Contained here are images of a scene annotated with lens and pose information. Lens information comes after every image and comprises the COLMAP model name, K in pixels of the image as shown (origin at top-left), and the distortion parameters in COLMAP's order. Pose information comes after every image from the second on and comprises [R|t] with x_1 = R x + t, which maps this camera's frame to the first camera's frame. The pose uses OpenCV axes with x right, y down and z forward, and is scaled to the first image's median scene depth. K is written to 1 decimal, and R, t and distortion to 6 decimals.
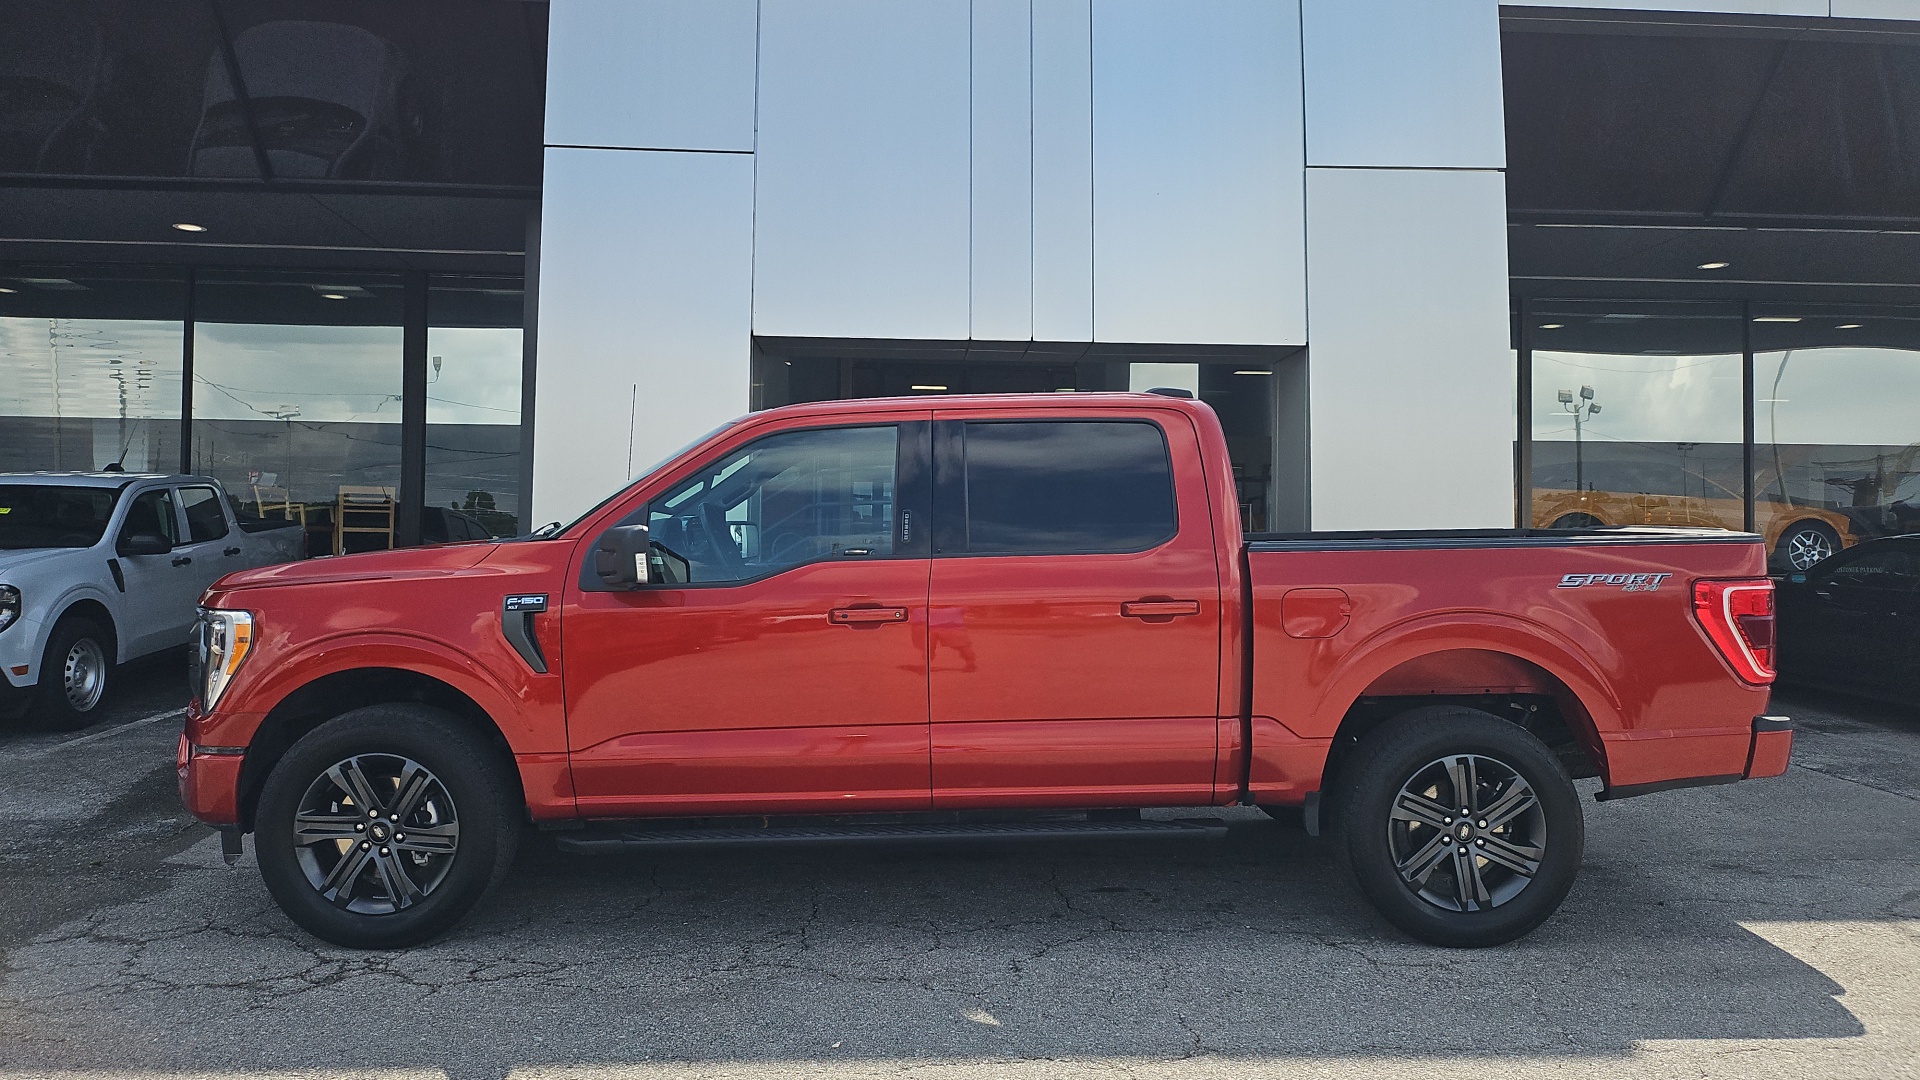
lens RADIAL K [[1410.9, 0, 972.4], [0, 1410.9, 539.9], [0, 0, 1]] dist [0.038757, -0.051475]
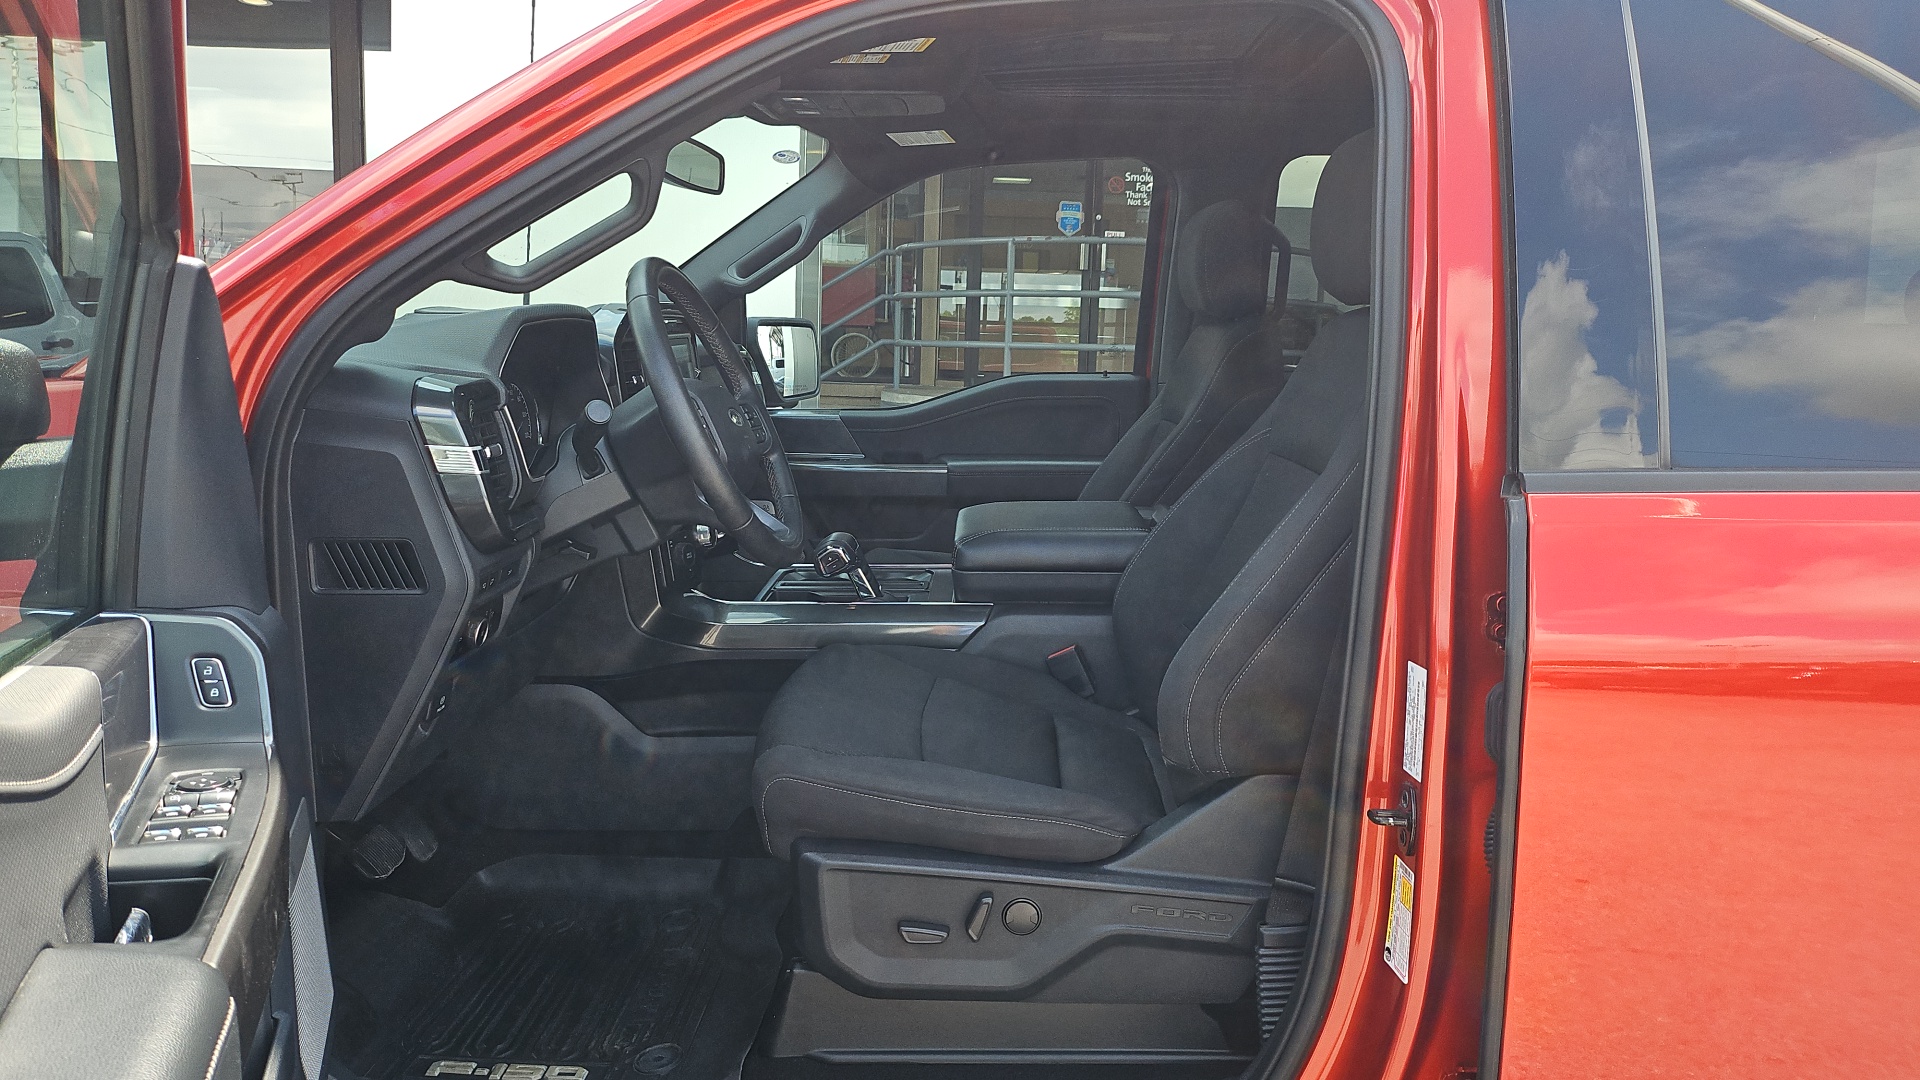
lens RADIAL K [[1410.9, 0, 964.5], [0, 1410.9, 540.2], [0, 0, 1]] dist [0.038757, -0.051475]
pose [[0.999130, 0.027163, -0.031632, -0.075981], [-0.022325, 0.989277, 0.144335, -0.008000], [0.035213, -0.143503, 0.989023, 0.463173]]
